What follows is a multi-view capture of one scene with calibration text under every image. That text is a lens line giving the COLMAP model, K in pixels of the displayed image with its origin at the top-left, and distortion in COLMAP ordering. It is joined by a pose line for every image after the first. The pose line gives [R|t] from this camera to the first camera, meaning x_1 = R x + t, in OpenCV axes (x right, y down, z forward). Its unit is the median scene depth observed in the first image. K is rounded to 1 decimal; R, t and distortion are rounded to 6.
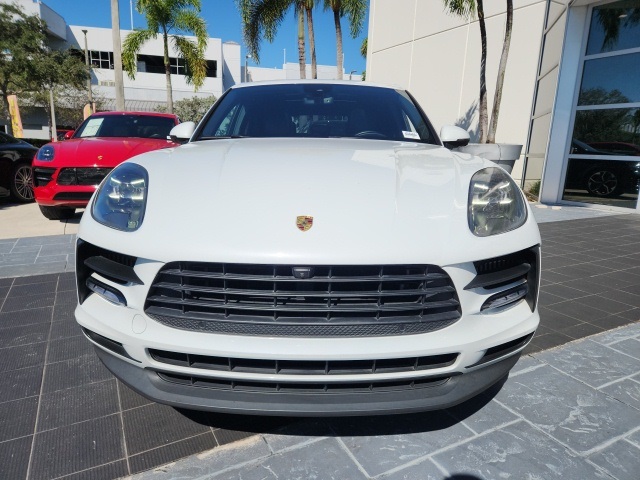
lens RADIAL K [[430.6, 0, 320.0], [0, 430.6, 240.0], [0, 0, 1]] dist [0.063910, -0.055652]
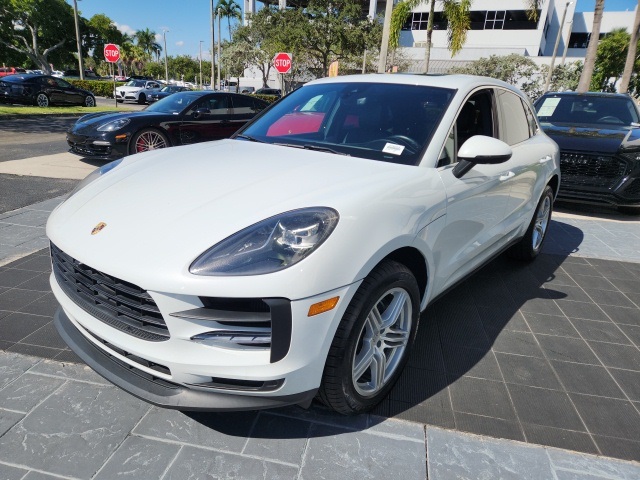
lens RADIAL K [[428.1, 0, 309.7], [0, 428.1, 239.9], [0, 0, 1]] dist [0.060221, -0.049199]
pose [[0.773647, 0.216536, -0.595468, 0.717011], [-0.162307, 0.976162, 0.144098, -0.173145], [0.612475, -0.014833, 0.790350, 0.194993]]
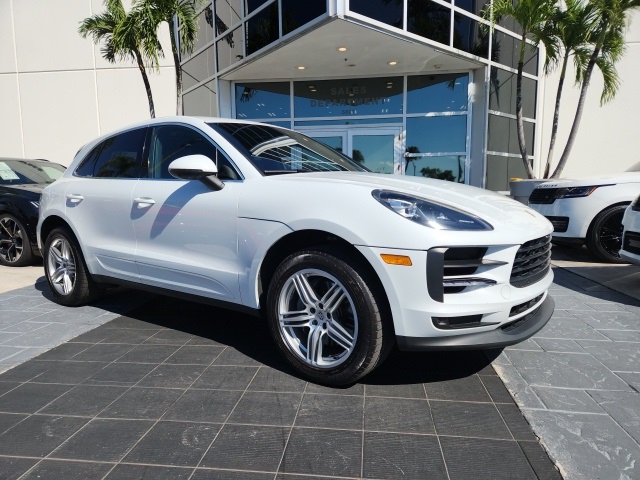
lens RADIAL K [[430.6, 0, 320.0], [0, 430.6, 240.0], [0, 0, 1]] dist [0.063910, -0.055652]
pose [[0.576248, -0.113998, 0.809285, -1.136278], [0.197018, 0.980397, -0.002184, -0.056440], [-0.793172, 0.160702, 0.587412, 0.363028]]
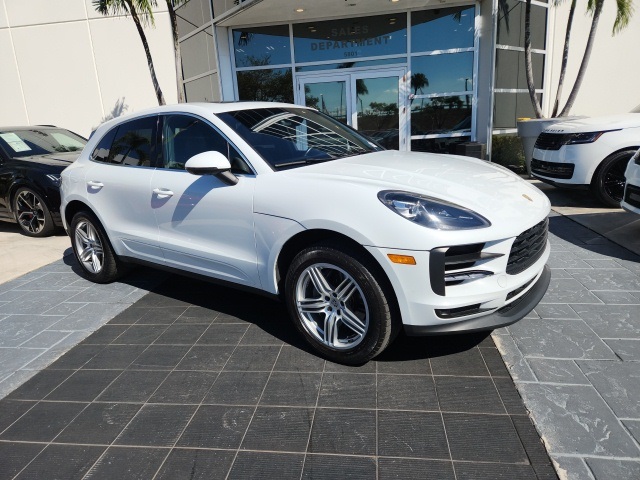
lens RADIAL K [[432.1, 0, 319.1], [0, 432.1, 226.8], [0, 0, 1]] dist [0.063065, -0.054297]
pose [[0.583221, -0.238271, 0.776582, -1.183589], [0.244203, 0.963219, 0.112136, -0.201919], [-0.774737, 0.124243, 0.619956, 0.298554]]
